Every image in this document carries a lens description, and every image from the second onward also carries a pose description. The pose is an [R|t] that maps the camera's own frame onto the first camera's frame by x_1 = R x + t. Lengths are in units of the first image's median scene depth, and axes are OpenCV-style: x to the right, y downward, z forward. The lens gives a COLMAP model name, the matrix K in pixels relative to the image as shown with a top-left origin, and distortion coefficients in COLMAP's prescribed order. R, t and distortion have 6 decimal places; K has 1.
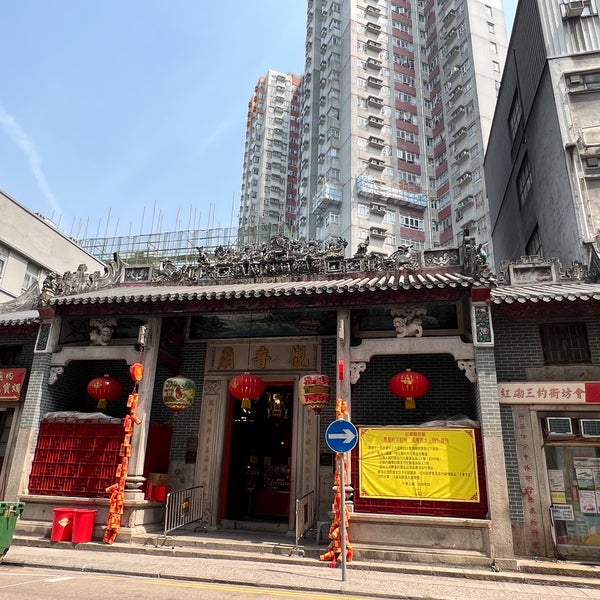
lens RADIAL K [[481.8, 0, 299.8], [0, 481.8, 314.1], [0, 0, 1]] dist [-0.000961, 0.001793]
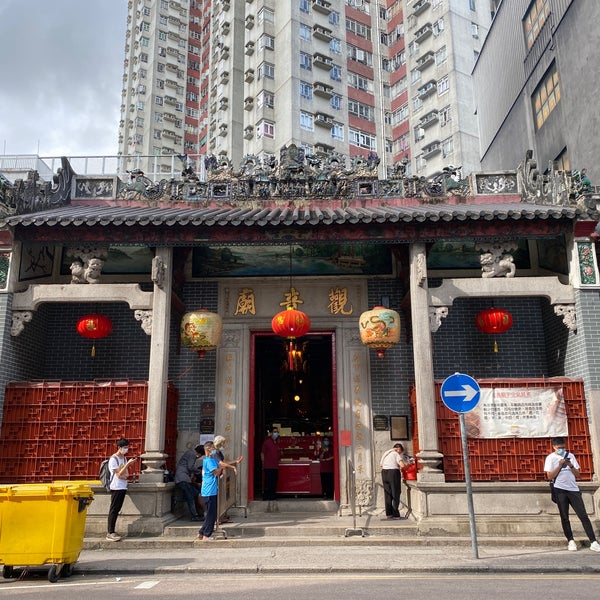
lens RADIAL K [[592.3, 0, 296.3], [0, 592.3, 306.4], [0, 0, 1]] dist [0.089859, -0.179411]
pose [[0.980348, 0.004177, 0.197232, -0.248056], [-0.022116, 0.995801, 0.088837, 0.010695], [-0.196033, -0.091453, 0.976323, 0.035698]]
